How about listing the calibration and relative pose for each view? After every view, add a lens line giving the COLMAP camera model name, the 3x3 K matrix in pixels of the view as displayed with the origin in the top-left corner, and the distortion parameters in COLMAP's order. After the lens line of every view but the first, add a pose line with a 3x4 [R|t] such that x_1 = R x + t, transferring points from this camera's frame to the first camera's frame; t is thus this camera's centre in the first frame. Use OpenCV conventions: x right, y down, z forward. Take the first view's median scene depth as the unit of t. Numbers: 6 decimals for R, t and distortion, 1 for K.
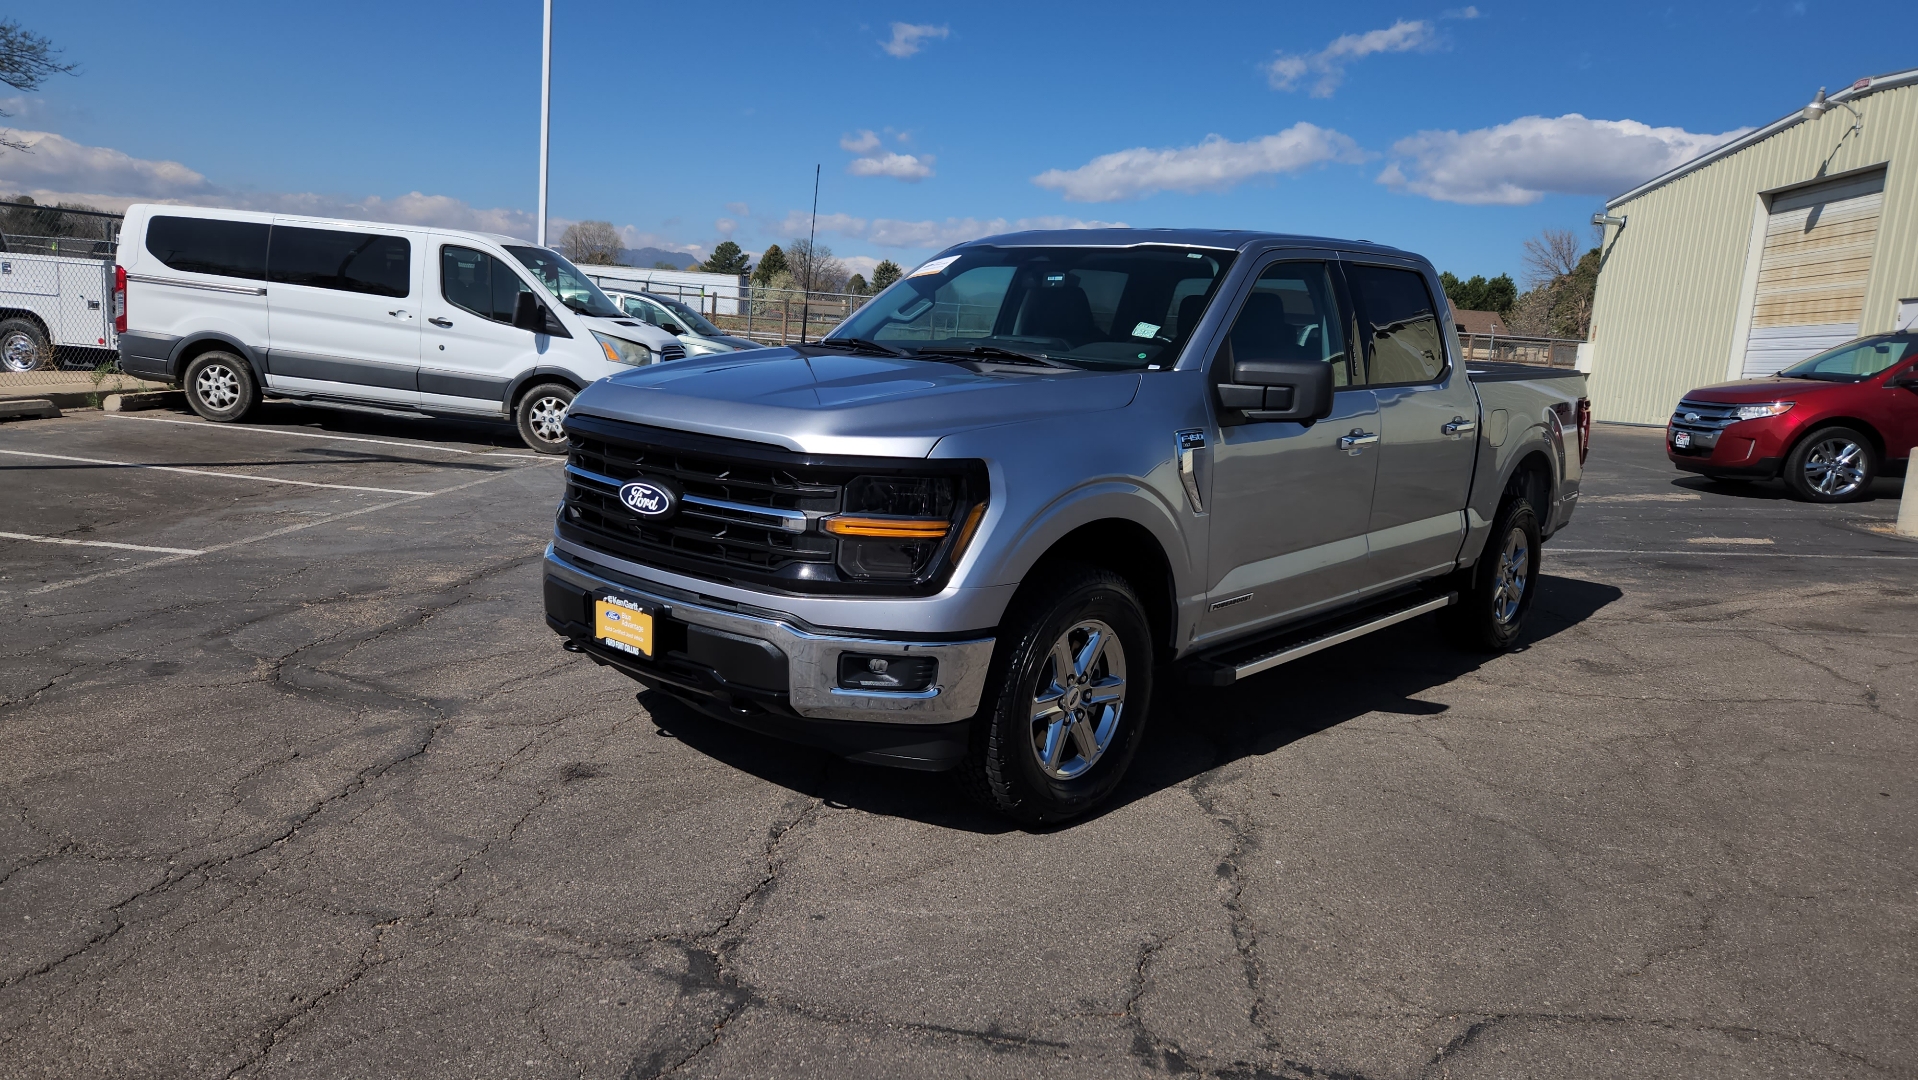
lens RADIAL K [[1290.1, 0, 922.4], [0, 1290.1, 536.6], [0, 0, 1]] dist [0.071414, -0.056031]
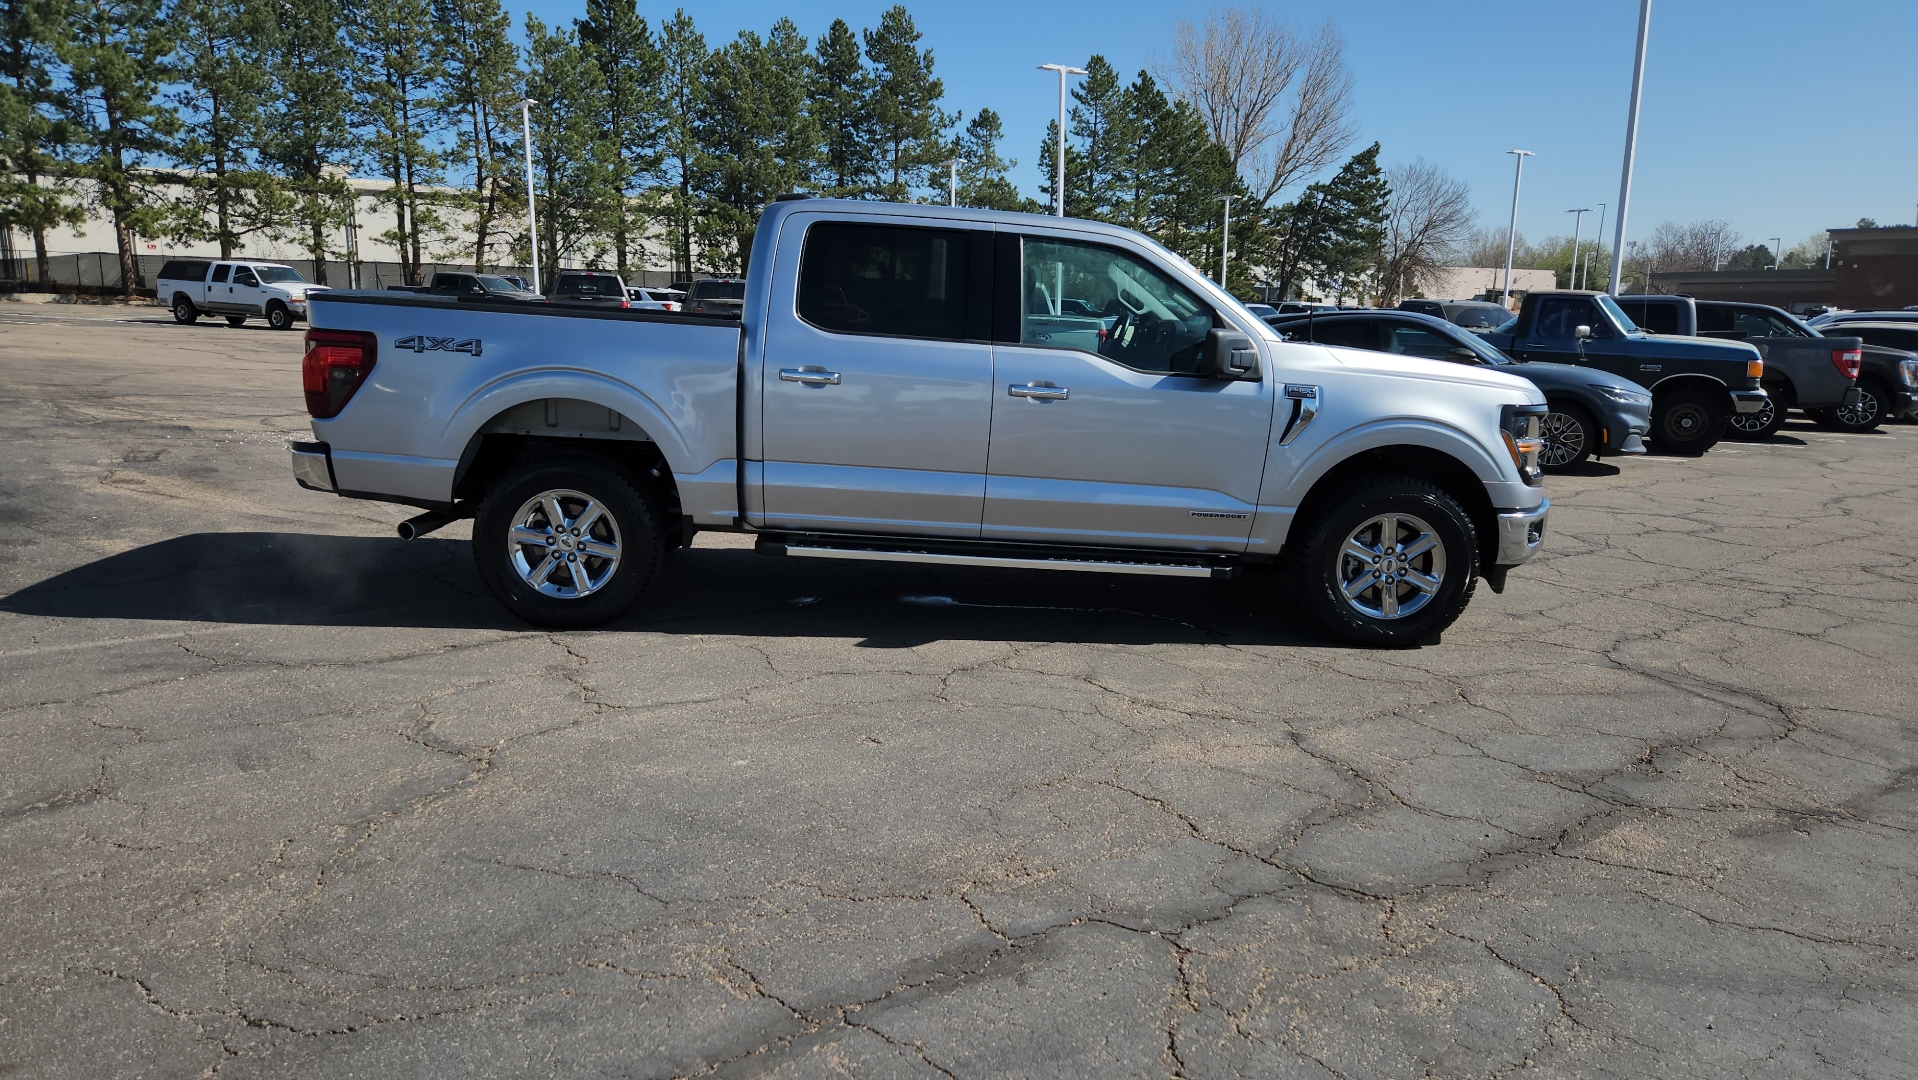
lens RADIAL K [[1275.3, 0, 935.7], [0, 1275.3, 545.8], [0, 0, 1]] dist [0.069345, -0.052516]
pose [[-0.697063, -0.212332, 0.684849, -0.640418], [0.039105, 0.942466, 0.332007, -0.351026], [-0.715943, 0.258210, -0.648655, 1.924011]]
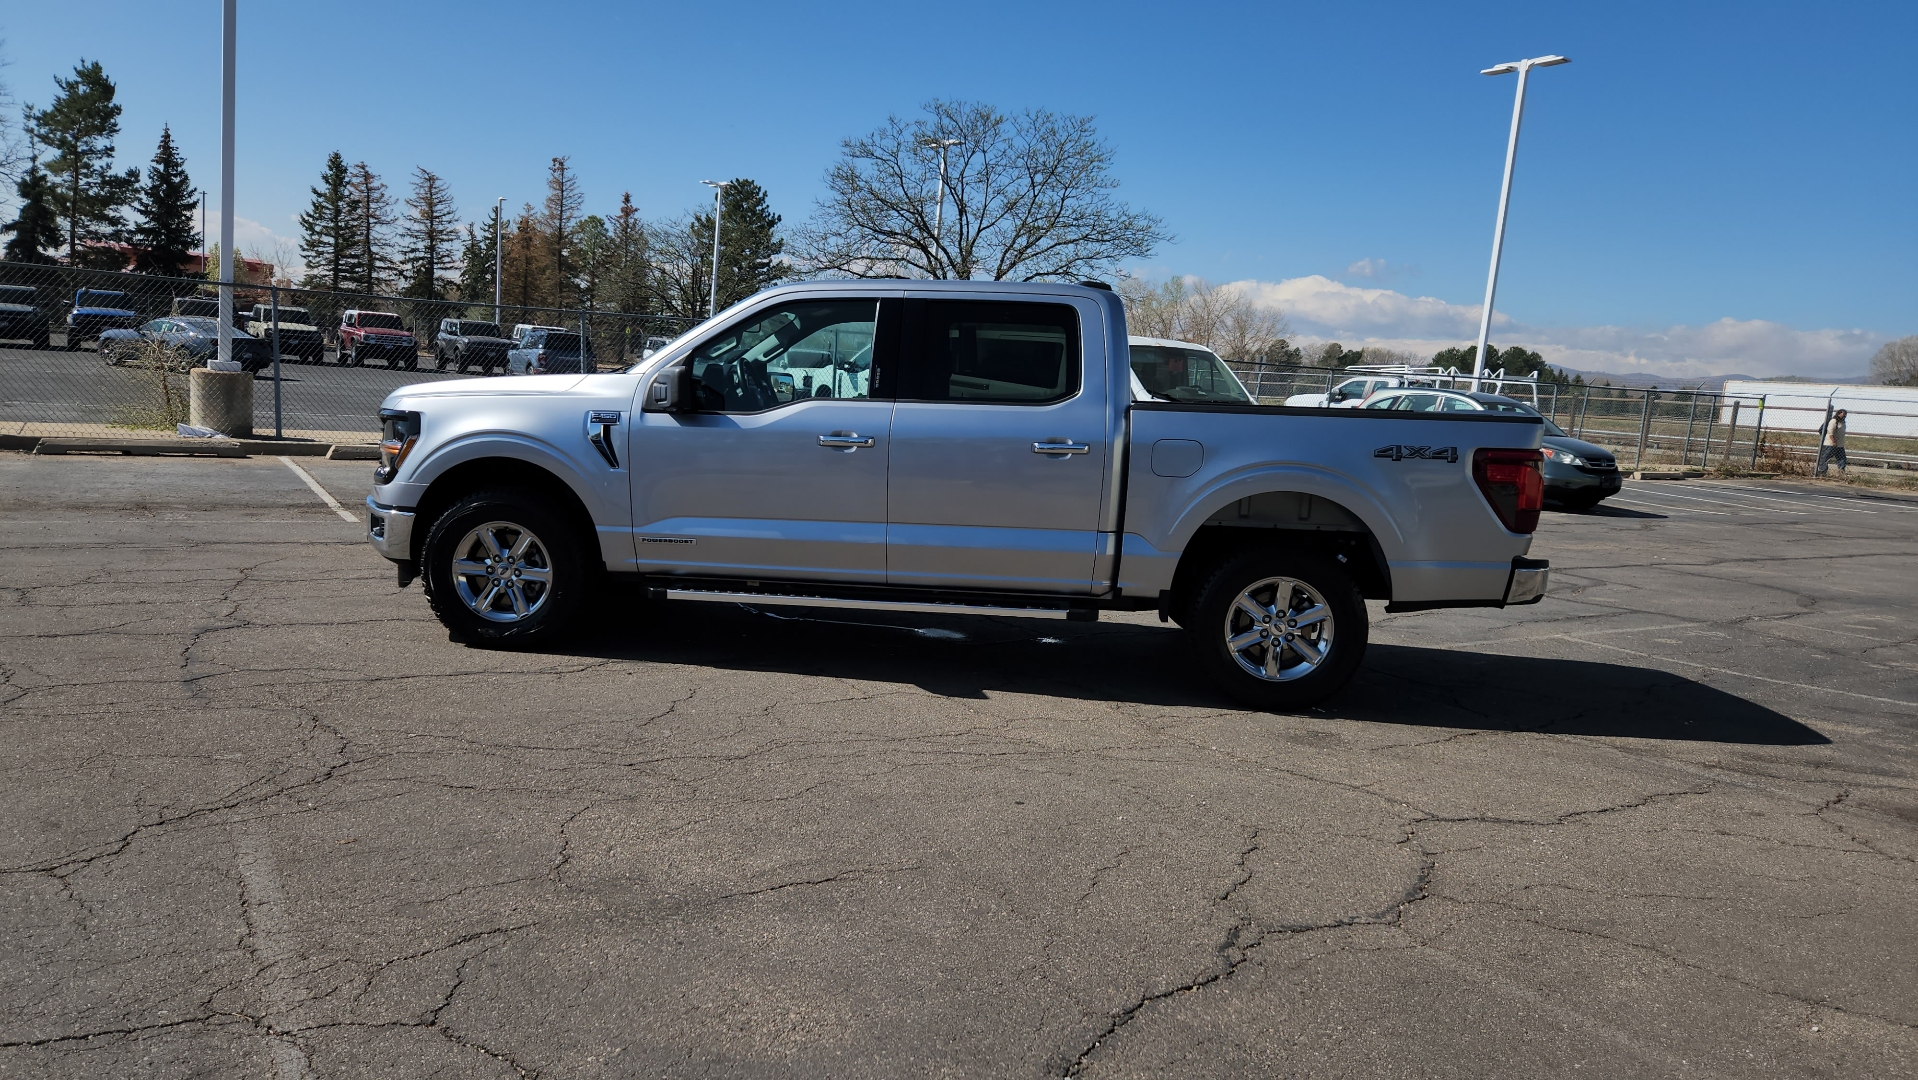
lens RADIAL K [[1290.1, 0, 936.8], [0, 1290.1, 545.4], [0, 0, 1]] dist [0.071414, -0.056031]
pose [[0.621975, 0.078354, -0.779107, 1.232318], [-0.149512, 0.988559, -0.019940, 0.032144], [0.768630, 0.128888, 0.626574, 0.290135]]
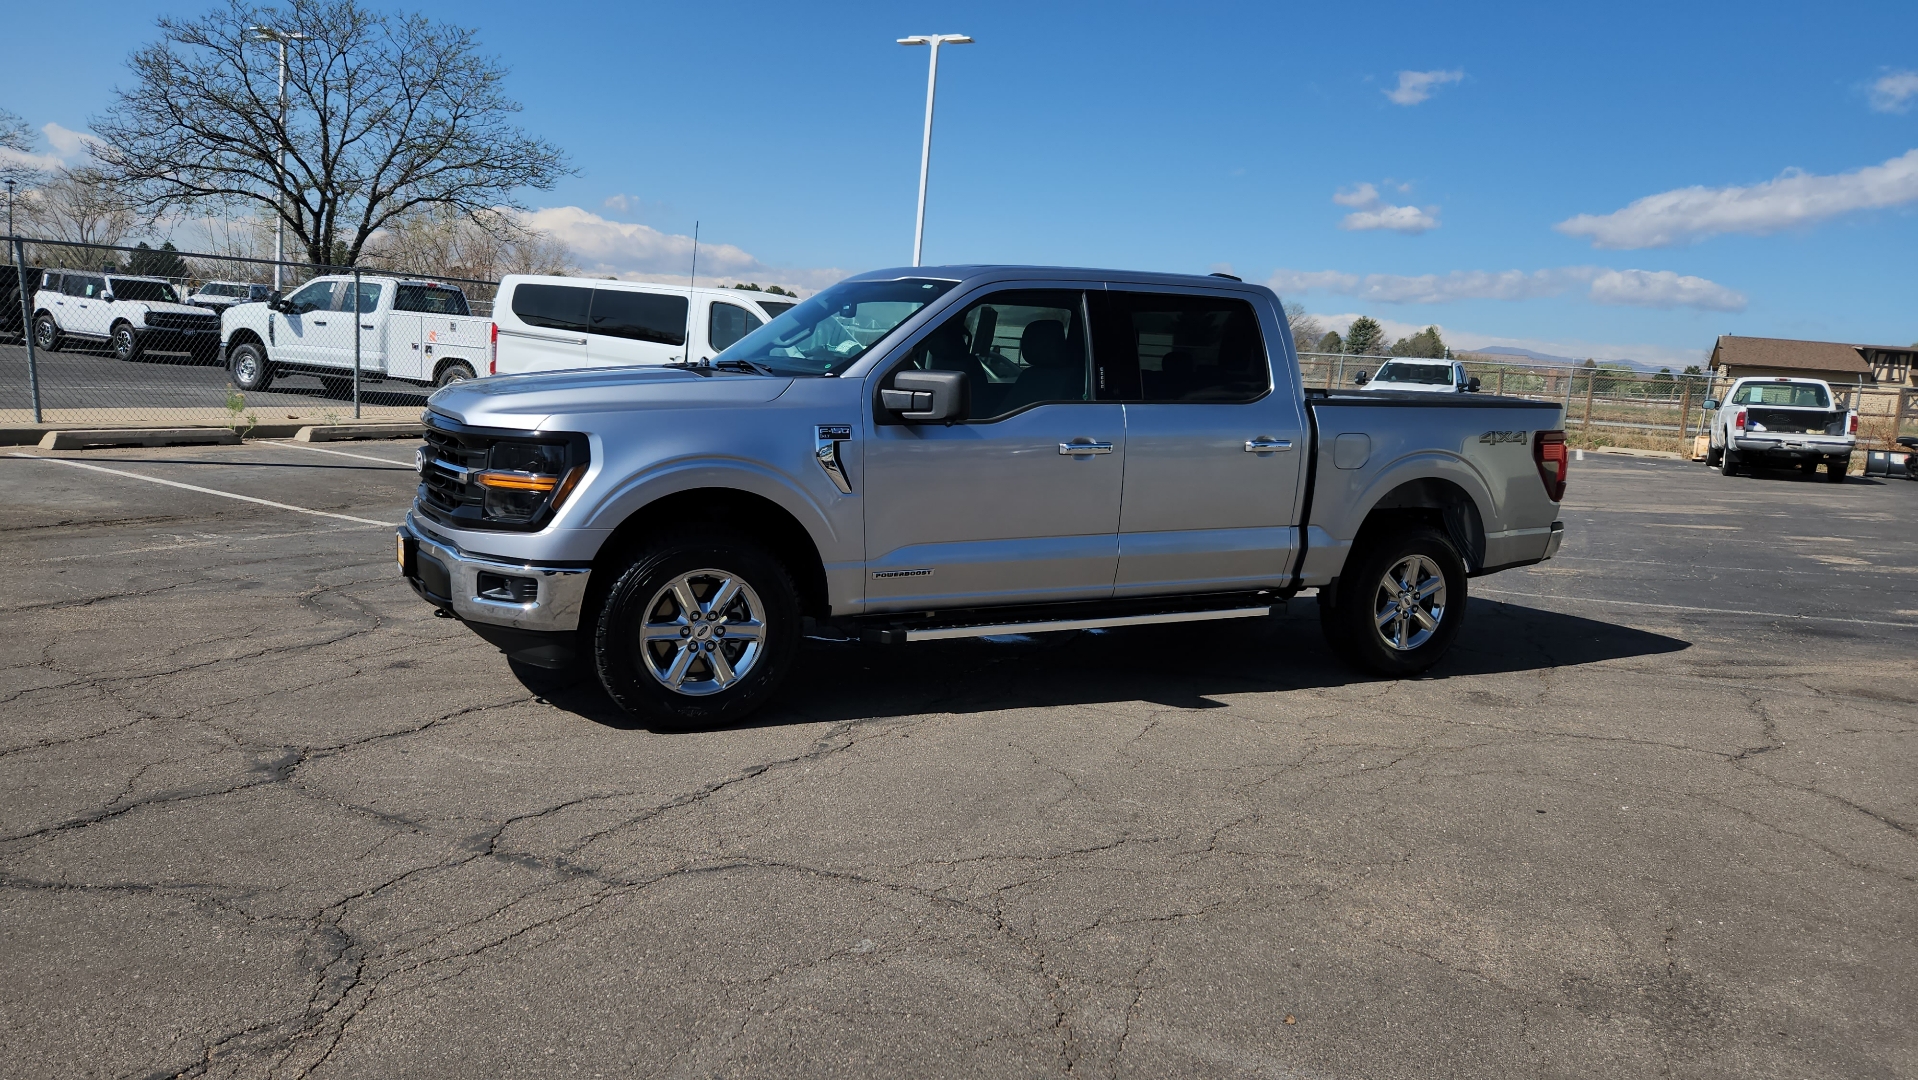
lens RADIAL K [[1290.1, 0, 929.2], [0, 1290.1, 534.1], [0, 0, 1]] dist [0.071414, -0.056031]
pose [[0.937307, 0.046099, -0.345444, 0.547331], [-0.062285, 0.997413, -0.035897, 0.044934], [0.342895, 0.055163, 0.937753, -0.079810]]
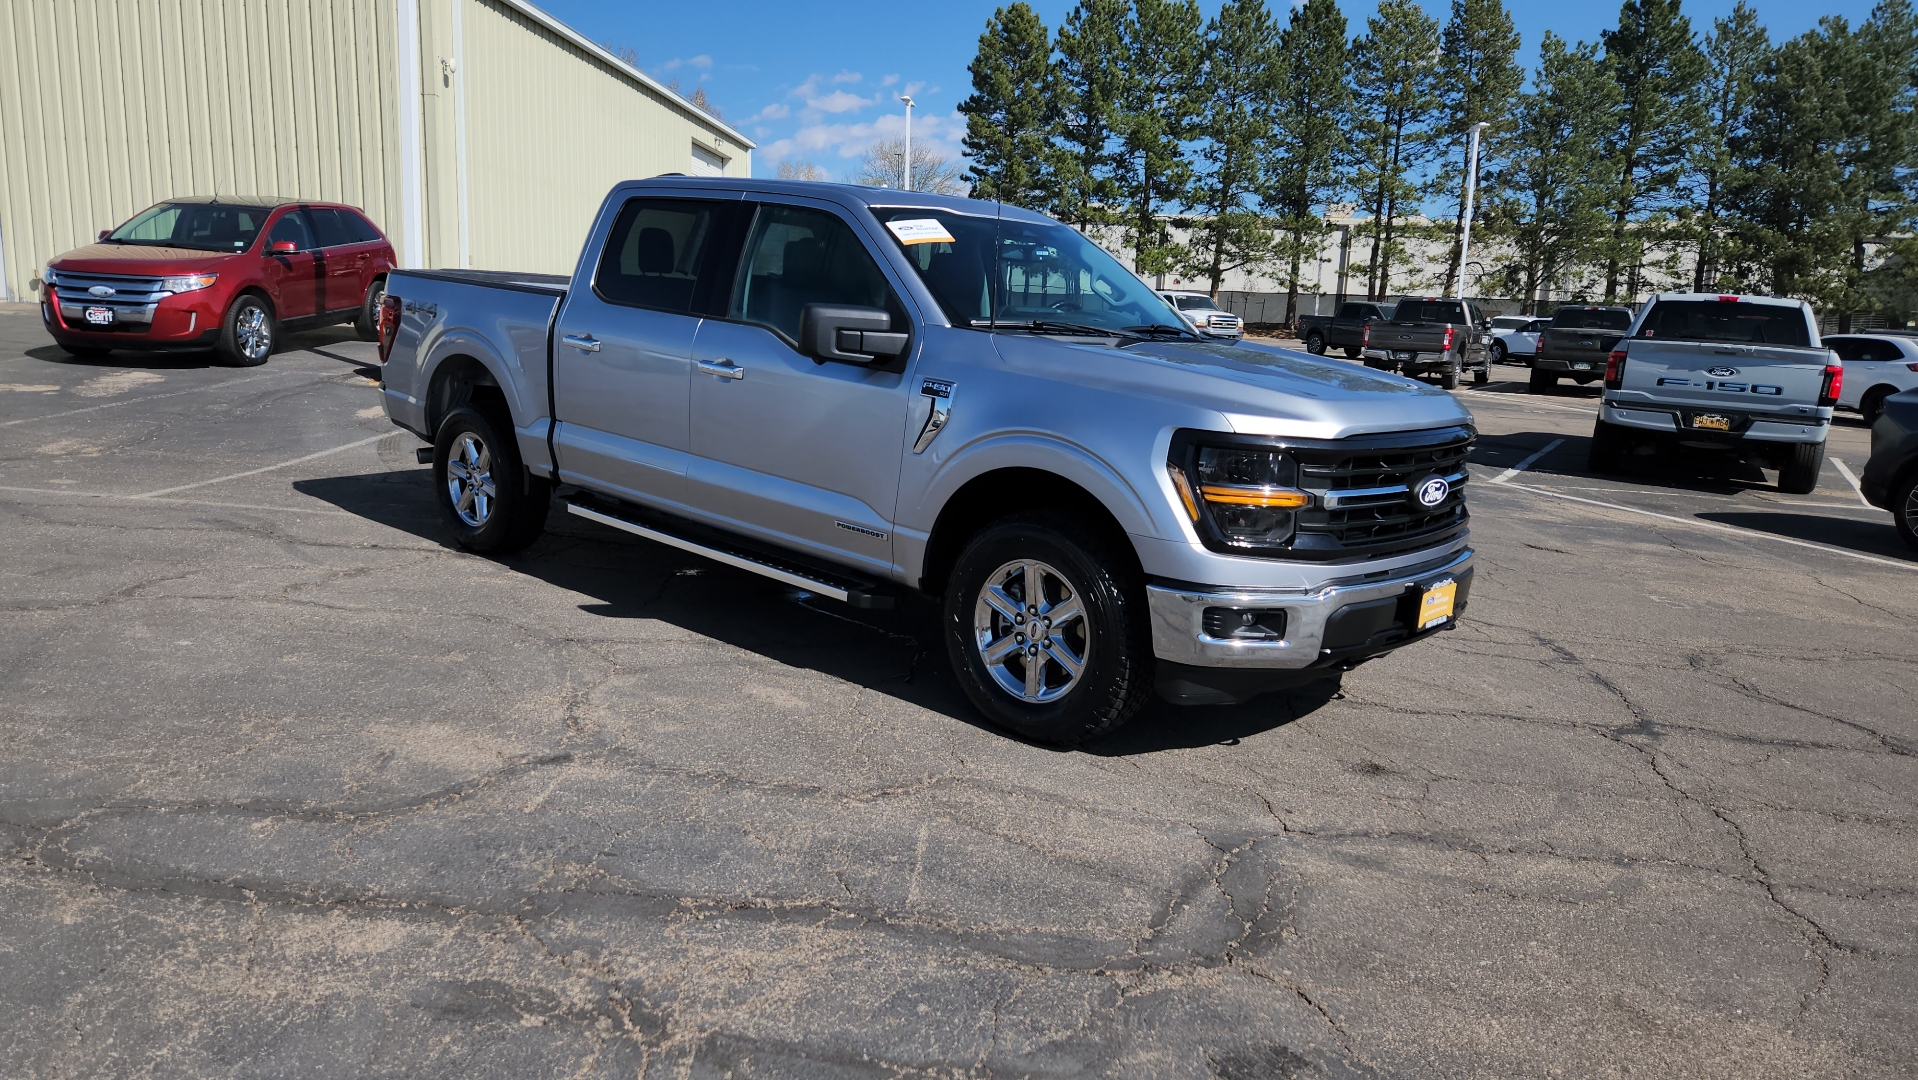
lens RADIAL K [[1272.9, 0, 939.2], [0, 1272.9, 557.3], [0, 0, 1]] dist [0.067663, -0.052354]
pose [[-0.005365, -0.260117, 0.965562, -0.927787], [0.101765, 0.960421, 0.259297, -0.219170], [-0.994794, 0.099651, 0.021318, 0.993588]]
